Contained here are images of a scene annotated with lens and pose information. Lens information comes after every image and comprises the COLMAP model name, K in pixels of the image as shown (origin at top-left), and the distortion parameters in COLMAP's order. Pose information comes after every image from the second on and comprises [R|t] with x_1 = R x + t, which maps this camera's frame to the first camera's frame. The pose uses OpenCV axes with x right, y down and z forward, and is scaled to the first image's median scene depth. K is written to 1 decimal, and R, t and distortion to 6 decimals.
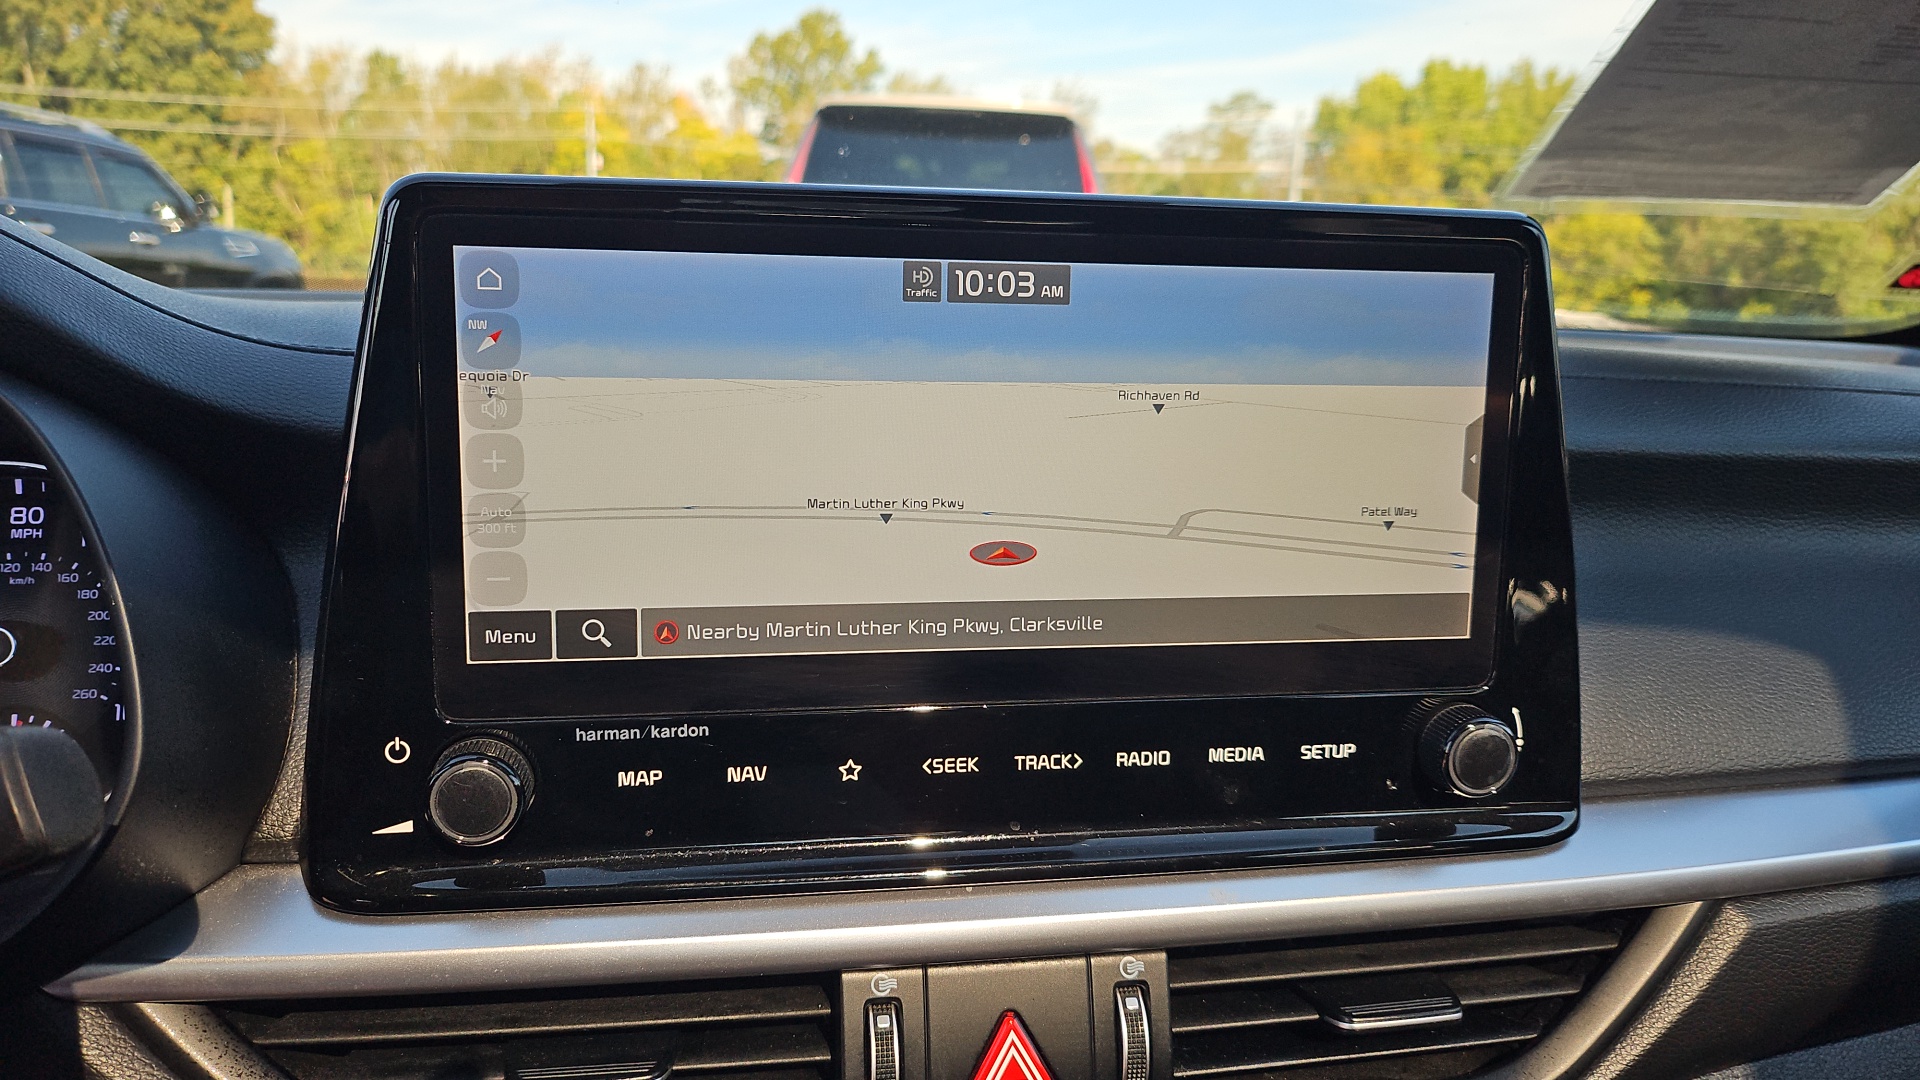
lens RADIAL K [[1368.5, 0, 963.0], [0, 1368.5, 531.9], [0, 0, 1]] dist [0.053728, -0.061045]
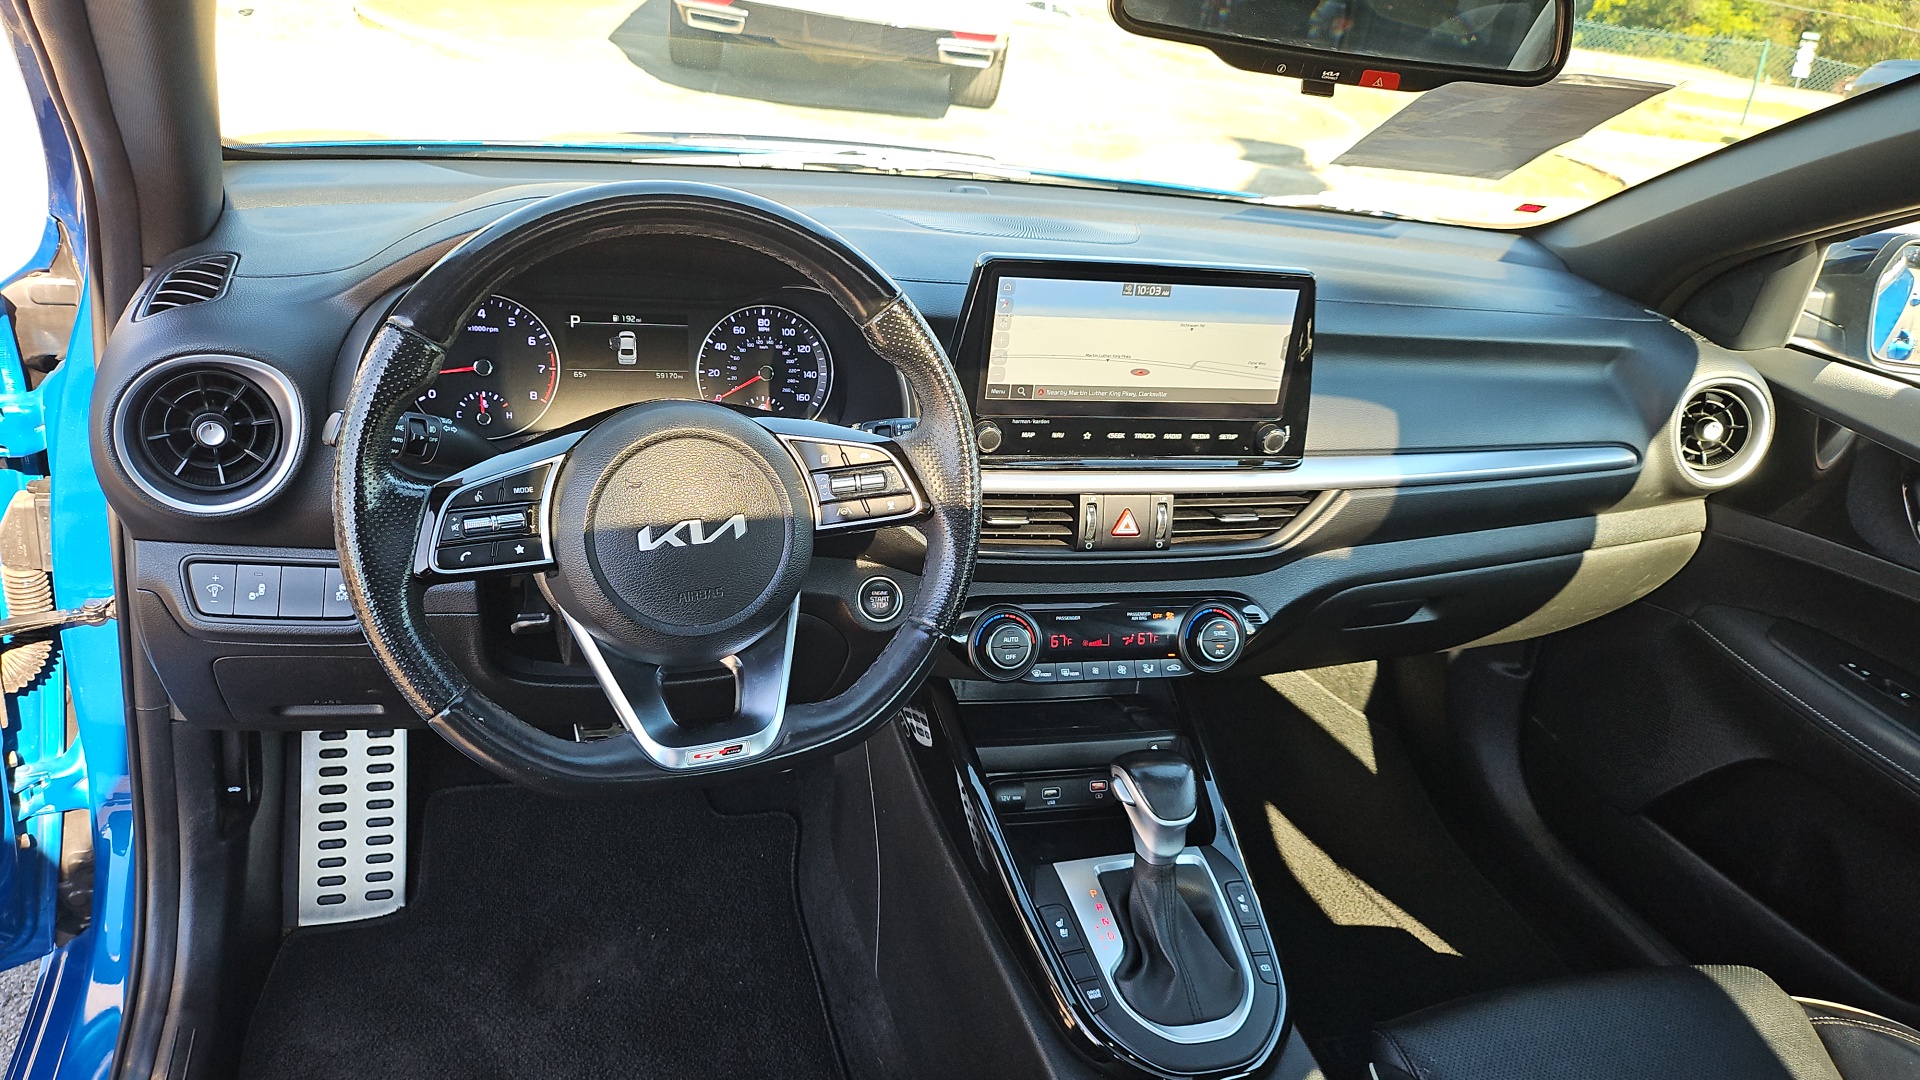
lens RADIAL K [[1368.5, 0, 970.2], [0, 1368.5, 528.0], [0, 0, 1]] dist [0.053728, -0.061045]
pose [[0.990851, 0.044462, 0.127428, -0.795965], [-0.075114, 0.966105, 0.246978, -0.414139], [-0.112127, -0.254290, 0.960606, -2.242726]]
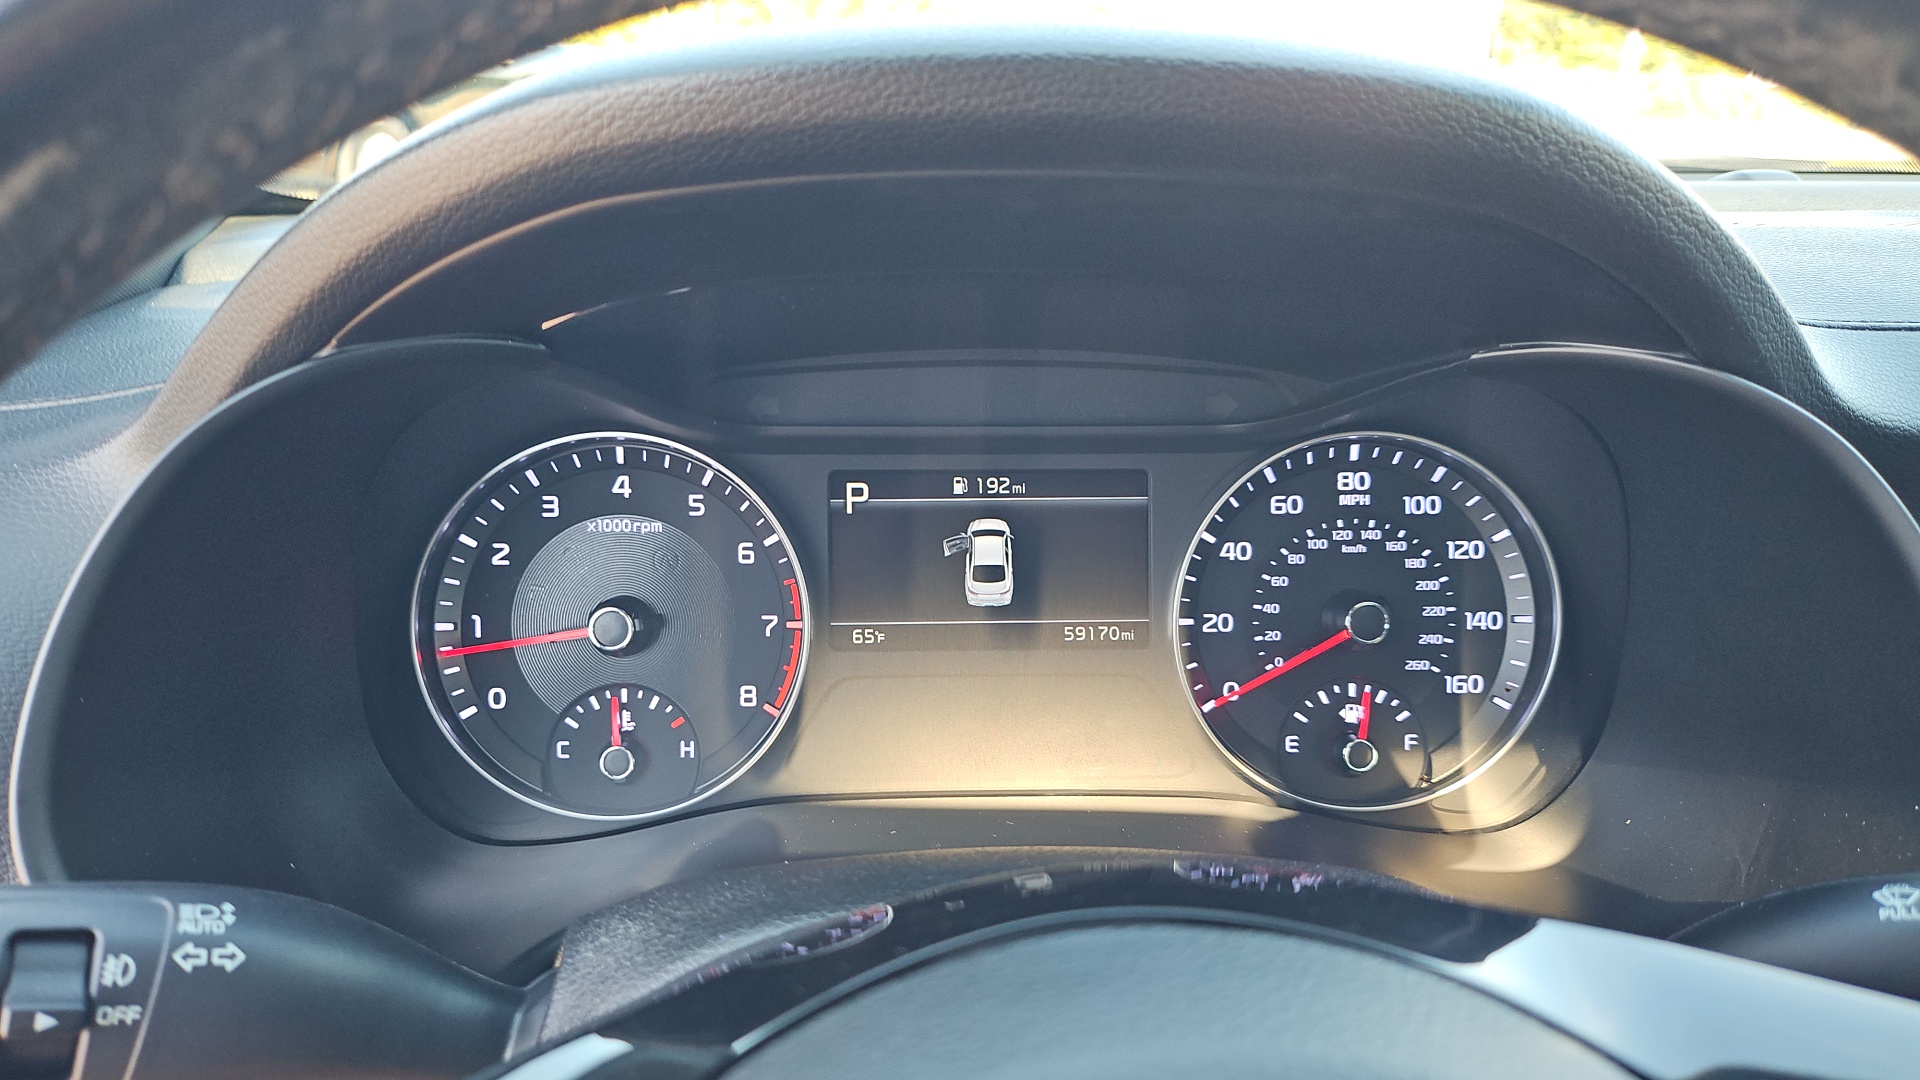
lens RADIAL K [[1368.5, 0, 962.4], [0, 1368.5, 545.1], [0, 0, 1]] dist [0.053728, -0.061045]
pose [[0.982262, 0.032132, -0.184741, -1.014662], [-0.004932, 0.989295, 0.145843, -0.141238], [0.187450, -0.142345, 0.971906, 0.006007]]
